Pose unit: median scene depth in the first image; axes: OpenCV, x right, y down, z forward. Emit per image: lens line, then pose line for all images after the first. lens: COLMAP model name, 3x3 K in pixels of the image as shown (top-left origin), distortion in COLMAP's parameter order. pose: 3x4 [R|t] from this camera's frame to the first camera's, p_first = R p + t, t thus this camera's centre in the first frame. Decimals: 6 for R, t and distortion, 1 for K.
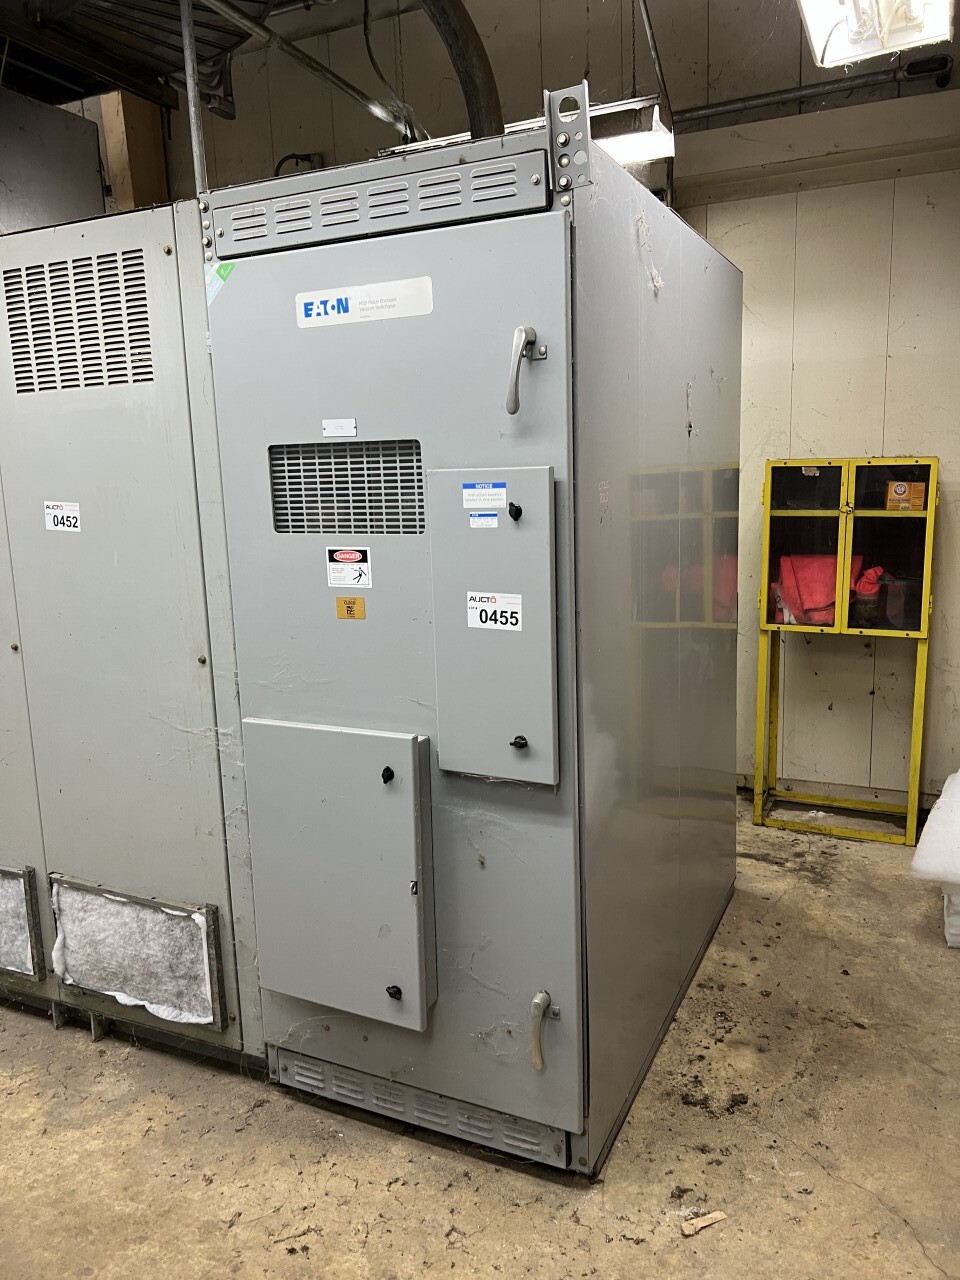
lens RADIAL K [[958.3, 0, 479.0], [0, 958.3, 637.1], [0, 0, 1]] dist [0.049437, -0.068029]
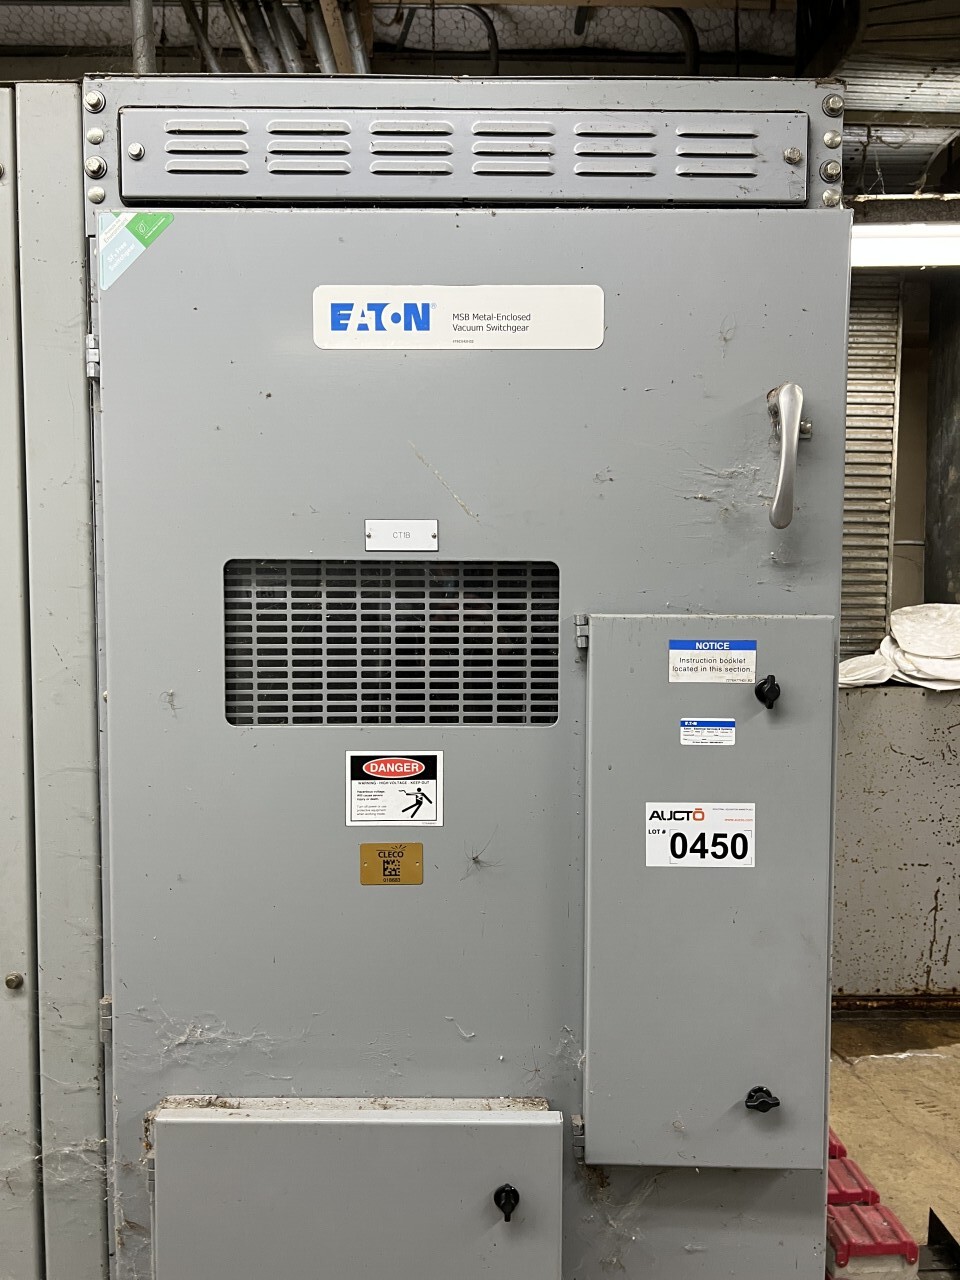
lens RADIAL K [[958.3, 0, 451.7], [0, 958.3, 617.0], [0, 0, 1]] dist [0.049437, -0.068029]
pose [[0.897223, 0.010807, 0.441445, -0.348907], [0.046629, 0.991793, -0.119051, -0.103569], [-0.439108, 0.127400, 0.889356, 0.503906]]
